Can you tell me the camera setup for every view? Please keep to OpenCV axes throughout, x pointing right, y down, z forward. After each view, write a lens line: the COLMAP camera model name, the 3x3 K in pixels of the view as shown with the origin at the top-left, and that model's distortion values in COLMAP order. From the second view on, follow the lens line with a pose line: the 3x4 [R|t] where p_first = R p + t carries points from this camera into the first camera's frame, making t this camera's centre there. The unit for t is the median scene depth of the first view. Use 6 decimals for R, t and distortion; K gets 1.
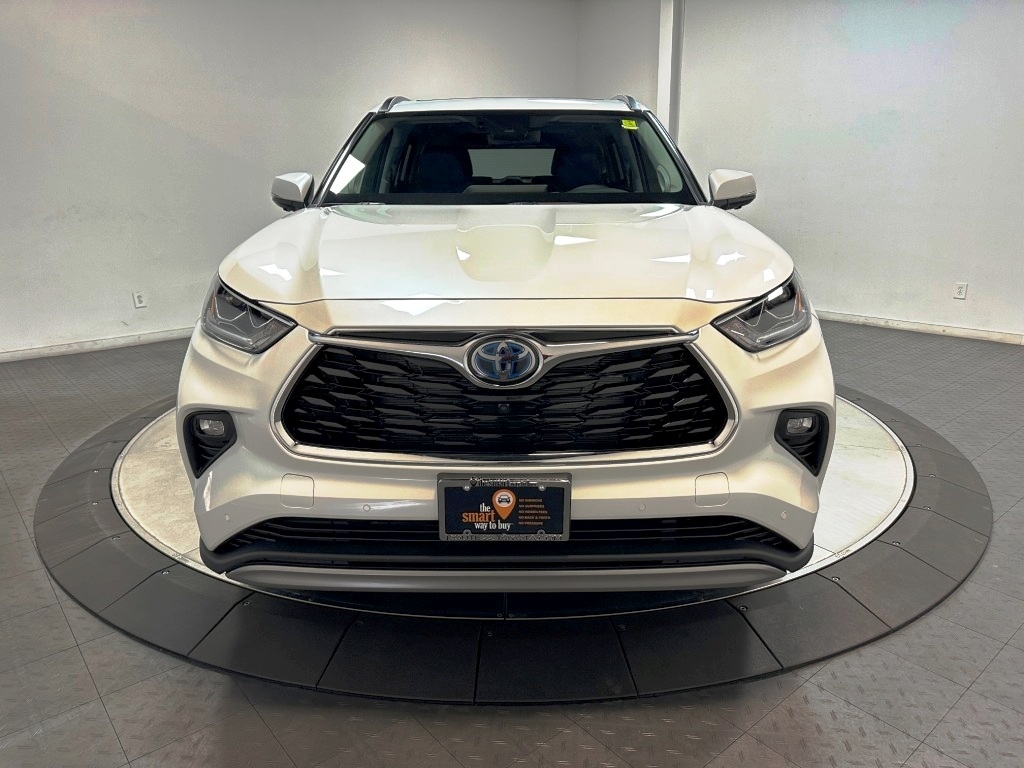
lens RADIAL K [[714.8, 0, 508.0], [0, 714.8, 389.0], [0, 0, 1]] dist [0.002072, -0.014594]
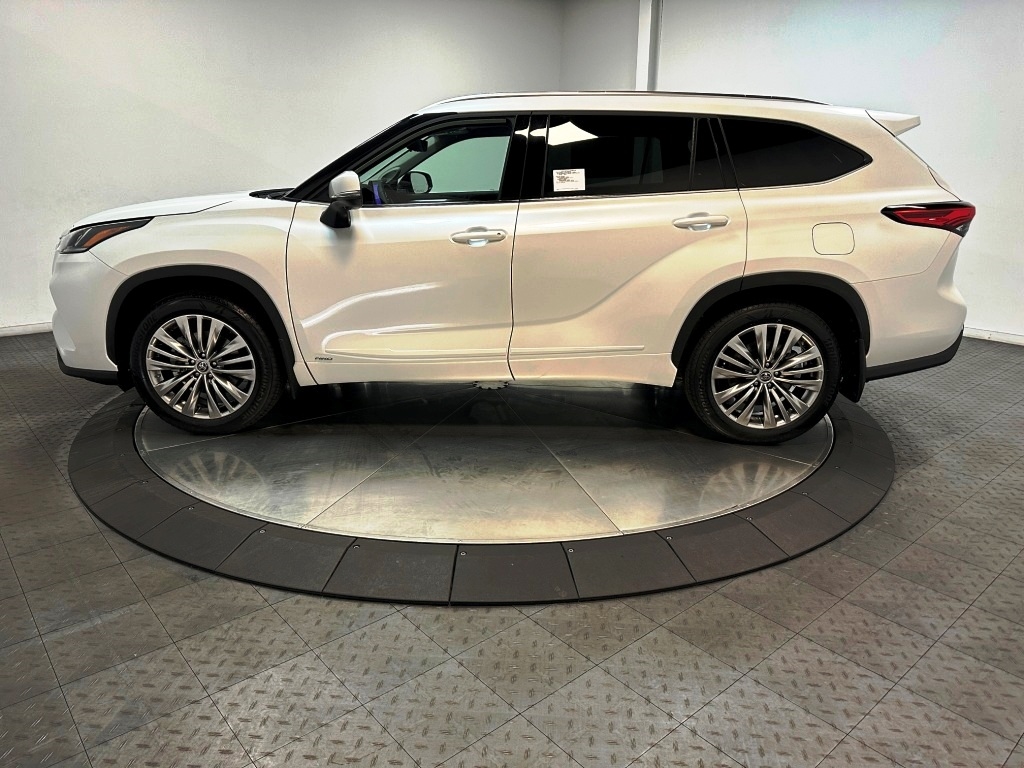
lens RADIAL K [[714.8, 0, 513.1], [0, 714.8, 382.8], [0, 0, 1]] dist [0.002072, -0.014594]
pose [[0.999550, 0.015842, 0.025481, 0.024915], [-0.016057, 0.999837, 0.008244, 0.035534], [-0.025346, -0.008650, 0.999641, -0.232530]]
